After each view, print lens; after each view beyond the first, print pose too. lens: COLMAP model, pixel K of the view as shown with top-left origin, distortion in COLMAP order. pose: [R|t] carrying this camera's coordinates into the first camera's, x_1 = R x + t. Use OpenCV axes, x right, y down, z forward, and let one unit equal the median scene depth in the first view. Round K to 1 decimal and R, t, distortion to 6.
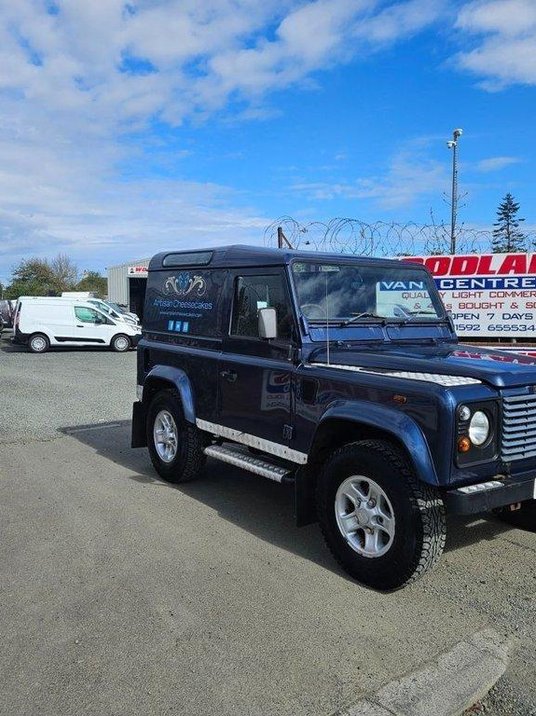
lens RADIAL K [[754.0, 0, 268.0], [0, 754.0, 358.0], [0, 0, 1]] dist [-0.004208, -0.004515]
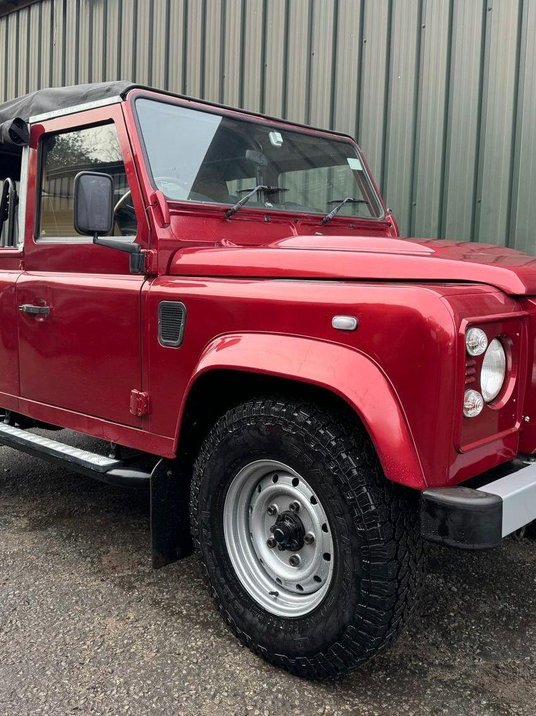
lens RADIAL K [[754.0, 0, 268.0], [0, 754.0, 358.0], [0, 0, 1]] dist [-0.004208, -0.004515]
pose [[0.981439, -0.022162, 0.190488, 0.019437], [0.016942, 0.999436, 0.028988, 0.062364], [-0.191023, -0.025223, 0.981261, 0.485067]]
